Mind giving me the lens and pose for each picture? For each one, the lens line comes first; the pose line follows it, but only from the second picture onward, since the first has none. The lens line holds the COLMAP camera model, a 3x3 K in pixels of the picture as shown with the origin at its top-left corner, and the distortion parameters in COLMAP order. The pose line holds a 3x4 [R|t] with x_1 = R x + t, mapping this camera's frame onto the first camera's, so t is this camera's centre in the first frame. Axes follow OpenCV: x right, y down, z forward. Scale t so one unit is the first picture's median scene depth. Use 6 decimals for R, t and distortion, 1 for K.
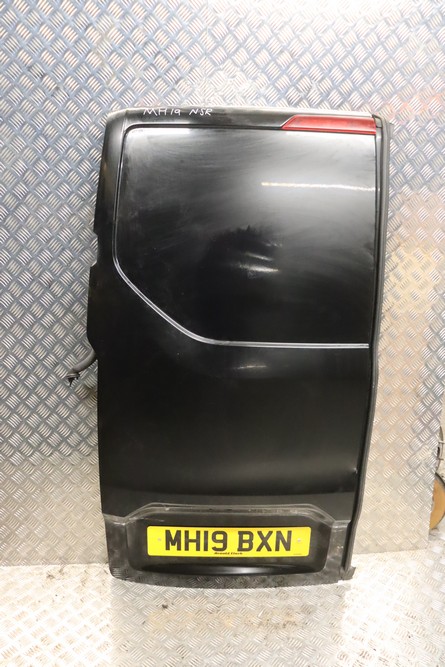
lens RADIAL K [[571.7, 0, 220.7], [0, 571.7, 335.4], [0, 0, 1]] dist [-0.141185, 0.123347]
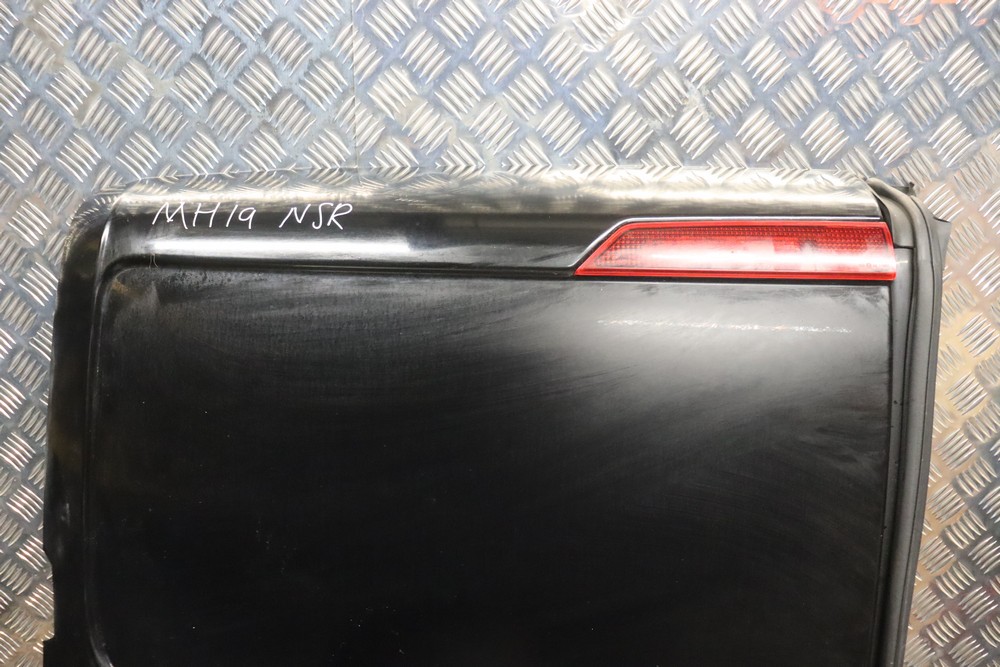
lens RADIAL K [[857.2, 0, 498.2], [0, 857.2, 341.9], [0, 0, 1]] dist [-0.141185, 0.123347]
pose [[0.991711, 0.015920, -0.127501, 0.107577], [-0.015279, 0.999865, 0.006004, -0.276580], [0.127579, -0.004006, 0.991820, 0.449806]]
